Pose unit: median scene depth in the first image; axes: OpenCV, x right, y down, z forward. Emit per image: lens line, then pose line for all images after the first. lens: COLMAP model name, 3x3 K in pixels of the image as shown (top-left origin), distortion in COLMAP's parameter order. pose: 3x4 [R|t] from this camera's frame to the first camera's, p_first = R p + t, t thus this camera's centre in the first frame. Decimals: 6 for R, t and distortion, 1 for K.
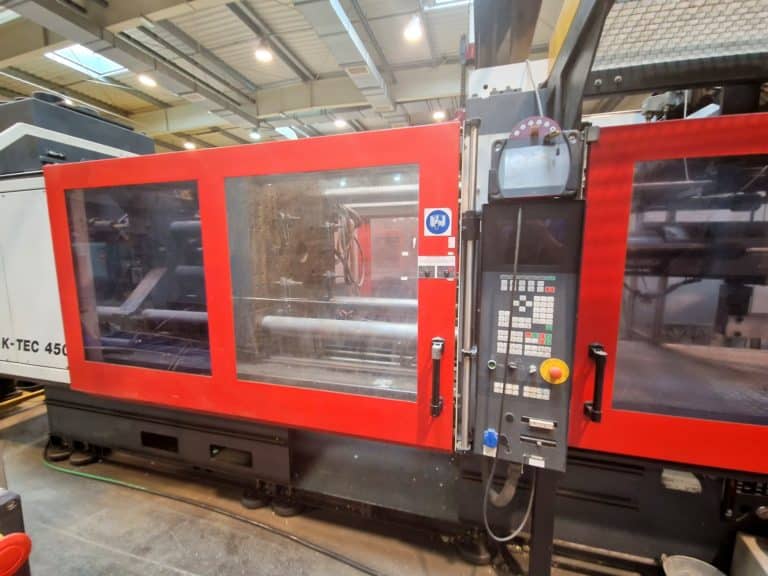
lens RADIAL K [[328.8, 0, 386.4], [0, 328.8, 291.1], [0, 0, 1]] dist [-0.002907, -0.000537]
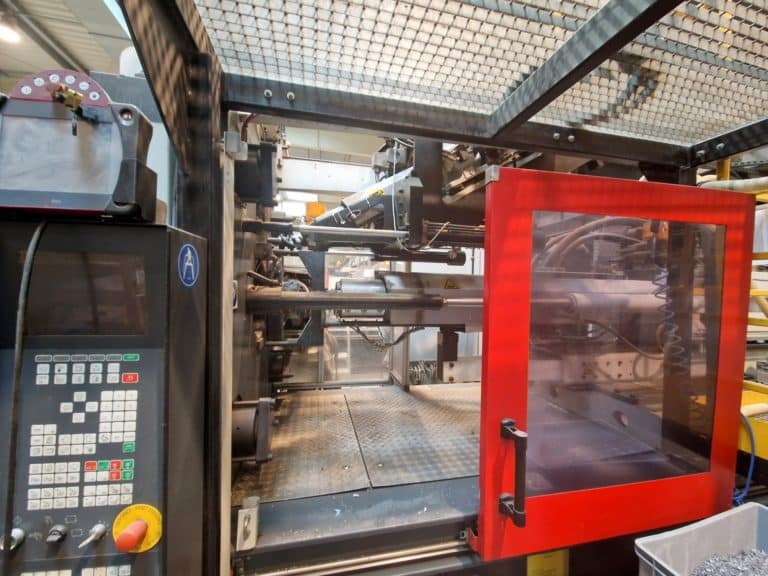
lens RADIAL K [[314.4, 0, 387.0], [0, 314.4, 291.3], [0, 0, 1]] dist [0.008895, -0.007618]
pose [[0.872018, 0.015435, 0.489230, 0.594094], [0.046119, 0.992465, -0.113515, -0.068152], [-0.487296, 0.121550, 0.864736, 0.288775]]
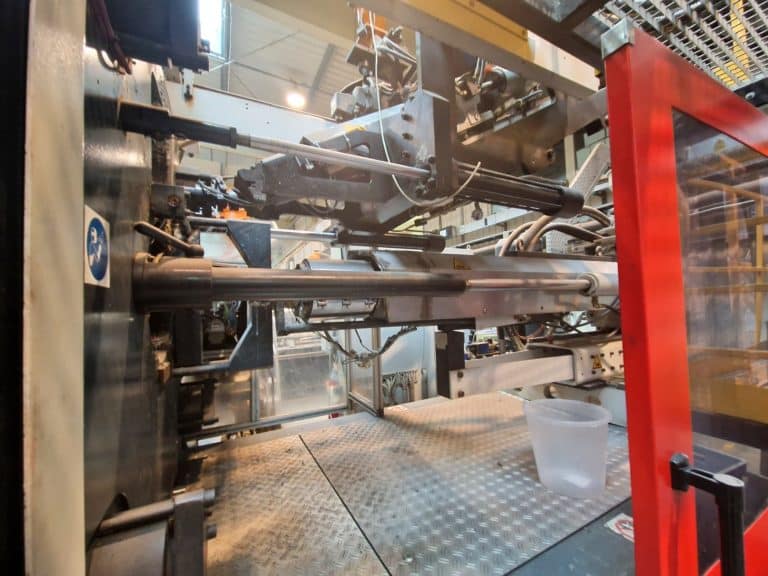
lens RADIAL K [[314.4, 0, 388.7], [0, 314.4, 289.7], [0, 0, 1]] dist [0.008895, -0.007618]
pose [[0.714445, 0.009267, 0.699630, 0.641140], [0.125441, 0.982015, -0.141105, -0.043991], [-0.688355, 0.188574, 0.700434, 0.830349]]
